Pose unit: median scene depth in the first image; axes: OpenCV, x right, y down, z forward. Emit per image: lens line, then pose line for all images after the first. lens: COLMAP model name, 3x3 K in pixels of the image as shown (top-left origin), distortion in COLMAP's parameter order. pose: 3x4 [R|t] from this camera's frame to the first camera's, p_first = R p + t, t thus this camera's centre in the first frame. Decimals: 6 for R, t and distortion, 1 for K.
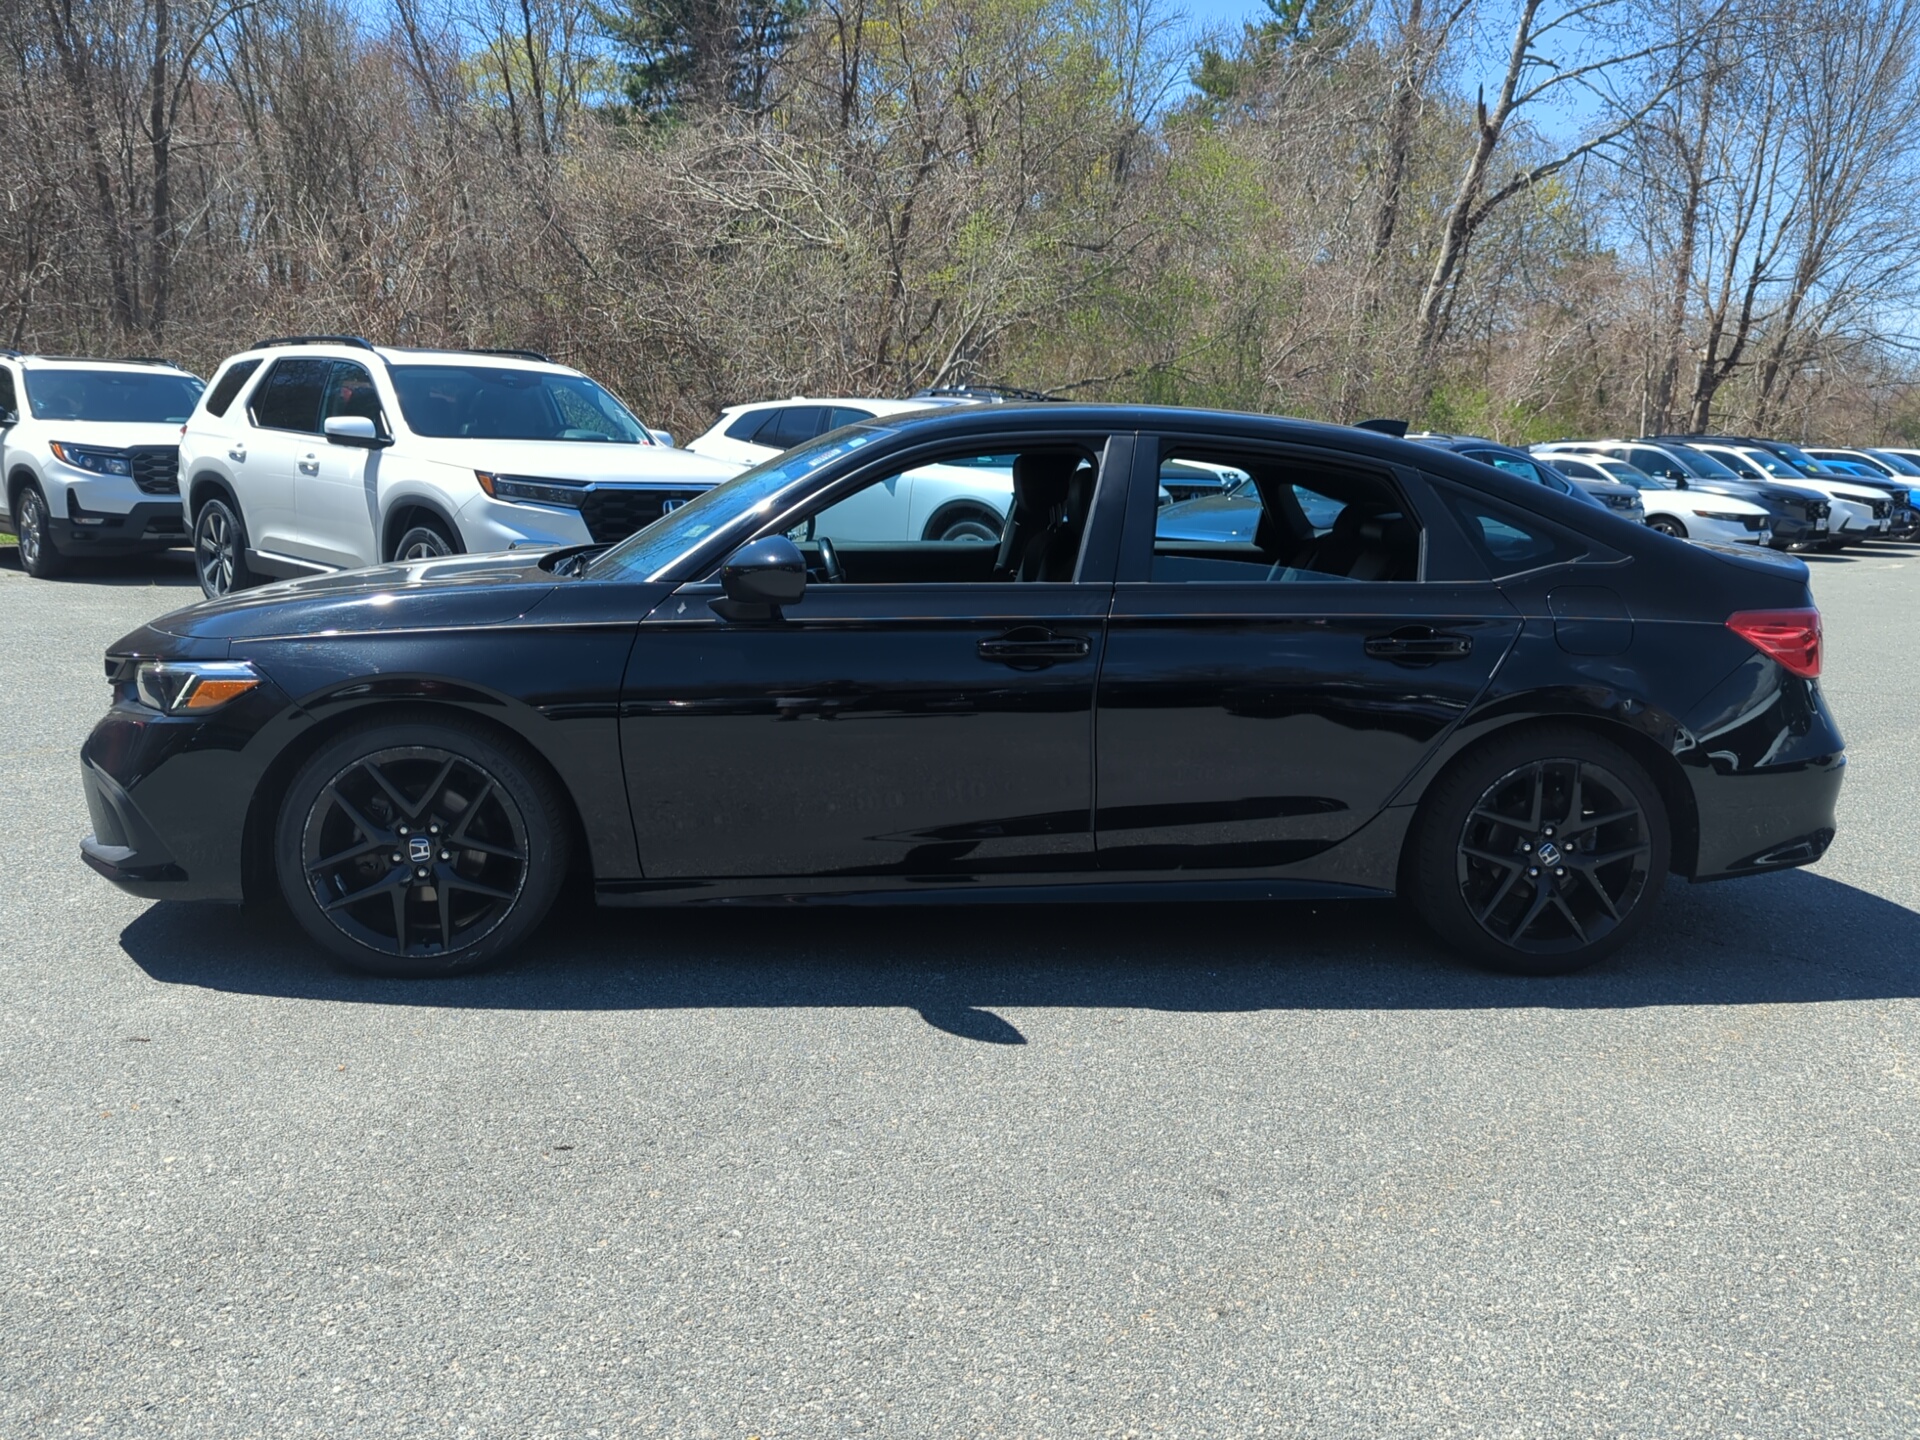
lens RADIAL K [[1527.8, 0, 964.8], [0, 1527.8, 721.7], [0, 0, 1]] dist [0.055778, -0.031929]
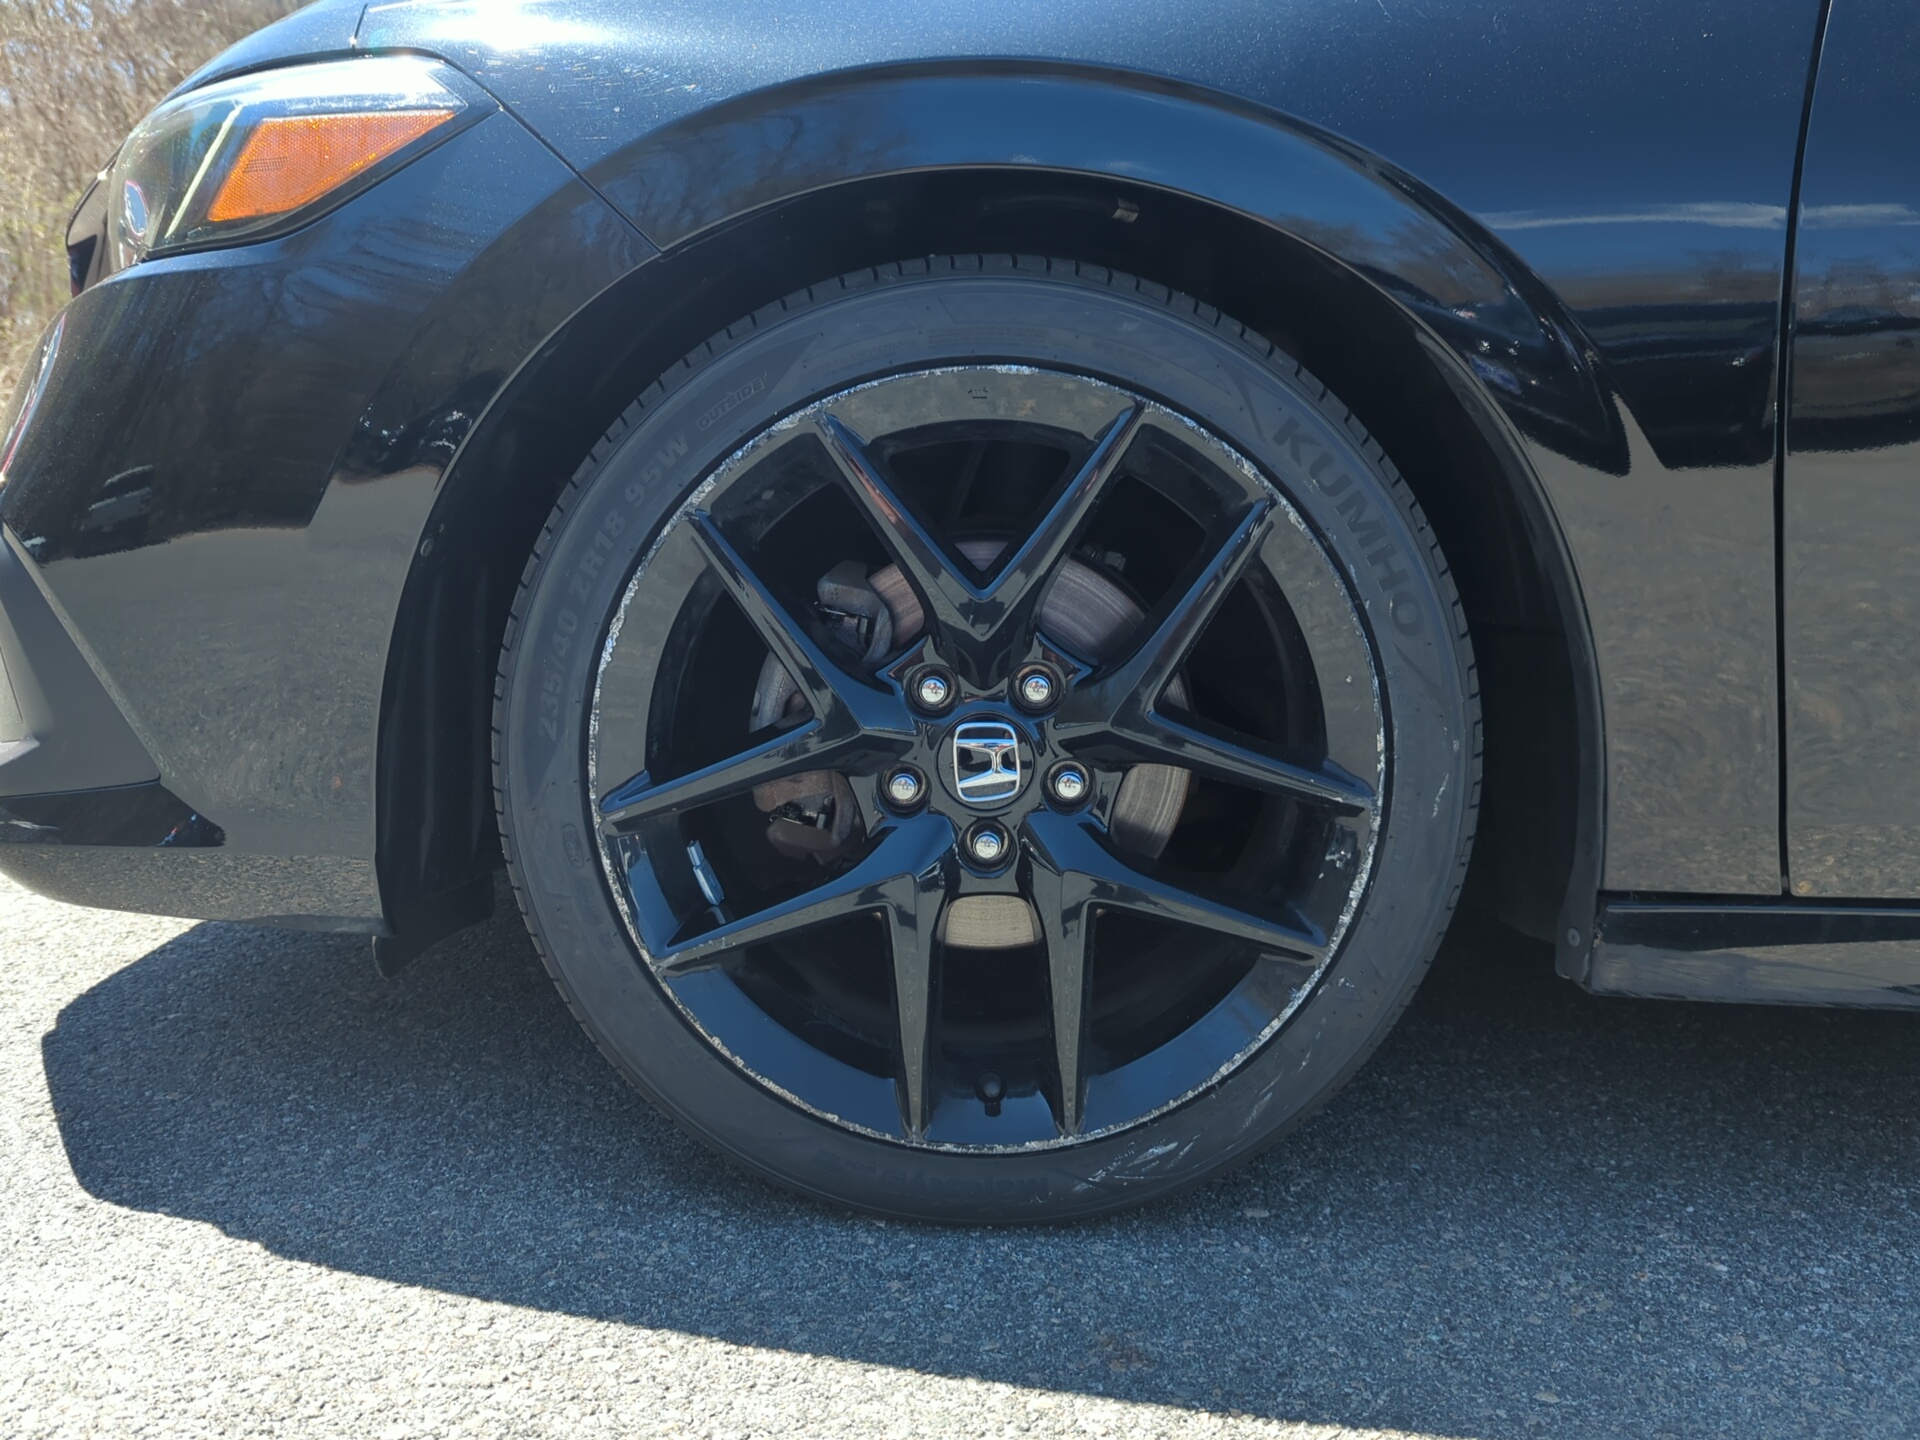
lens RADIAL K [[1527.8, 0, 956.1], [0, 1527.8, 718.2], [0, 0, 1]] dist [0.055778, -0.031929]
pose [[0.993455, 0.019879, -0.112477, -0.328992], [-0.022562, 0.999489, -0.022628, 0.081674], [0.111970, 0.025017, 0.993397, 0.725507]]
